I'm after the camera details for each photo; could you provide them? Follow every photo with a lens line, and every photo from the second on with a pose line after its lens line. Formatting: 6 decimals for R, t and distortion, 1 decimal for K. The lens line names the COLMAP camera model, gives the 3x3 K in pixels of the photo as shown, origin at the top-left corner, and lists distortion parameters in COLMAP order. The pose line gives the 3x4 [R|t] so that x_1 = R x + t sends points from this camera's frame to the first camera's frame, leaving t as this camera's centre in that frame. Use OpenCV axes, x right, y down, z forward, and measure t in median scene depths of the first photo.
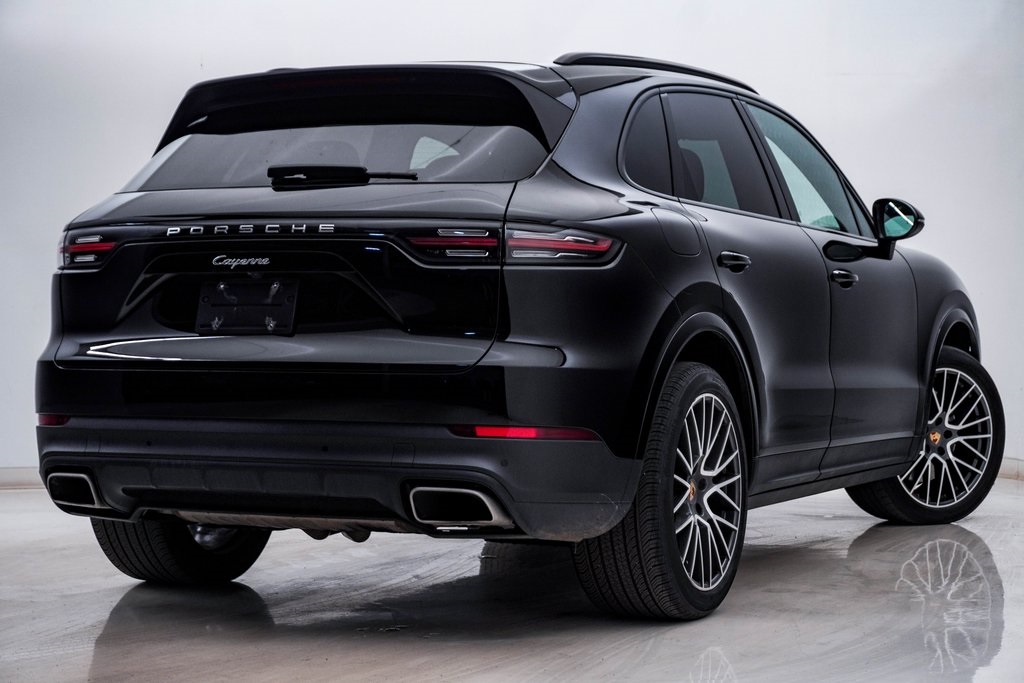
lens RADIAL K [[2291.7, 0, 509.8], [0, 2291.7, 340.4], [0, 0, 1]] dist [-0.081702, 0.000000]
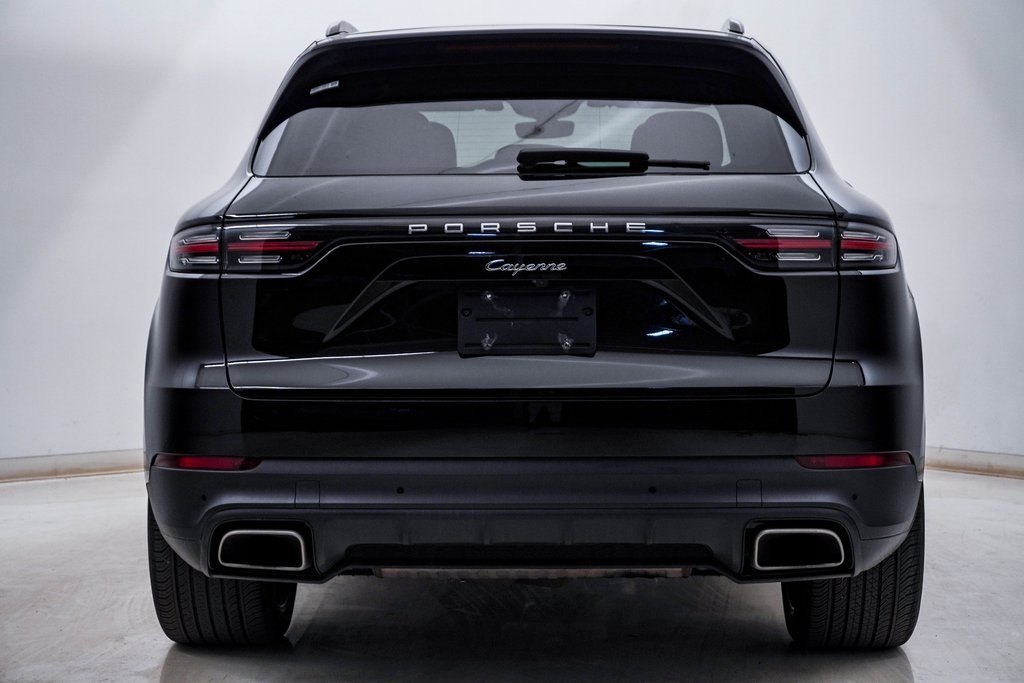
lens RADIAL K [[2291.7, 0, 512.3], [0, 2291.7, 344.8], [0, 0, 1]] dist [-0.081702, 0.000000]
pose [[0.910997, -0.025158, 0.411645, -0.458313], [0.011057, 0.999269, 0.036601, -0.036310], [-0.412265, -0.028792, 0.910609, 0.244569]]
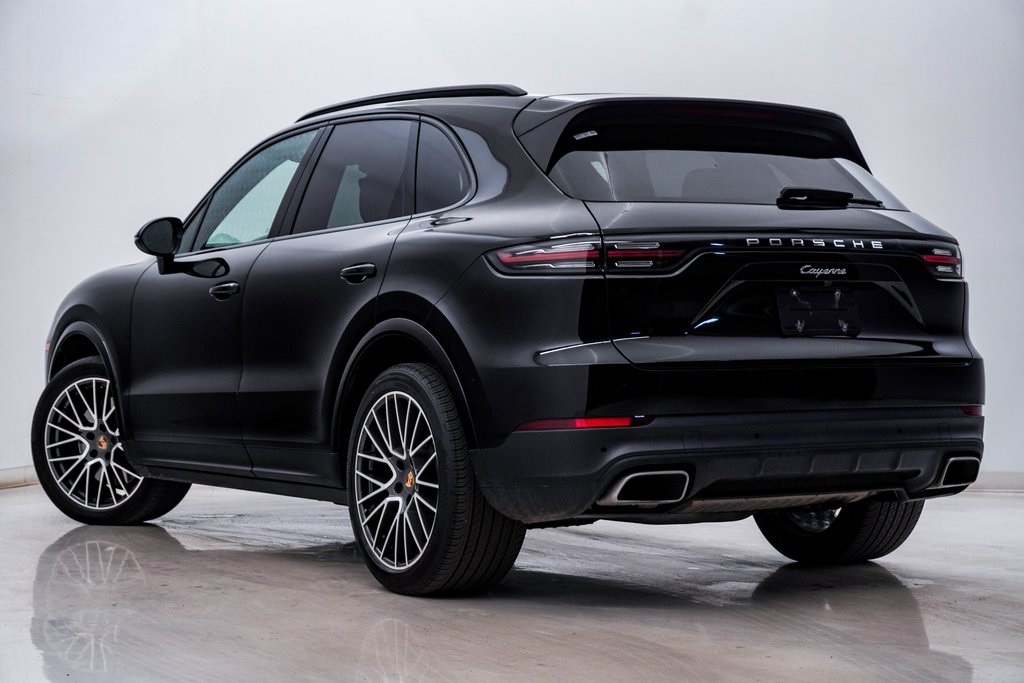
lens RADIAL K [[2291.7, 0, 509.7], [0, 2291.7, 340.1], [0, 0, 1]] dist [-0.081702, 0.000000]
pose [[0.540112, -0.006509, 0.841568, -1.145710], [0.015322, 0.999880, -0.002100, -0.000226], [-0.841453, 0.014028, 0.540147, 0.511759]]
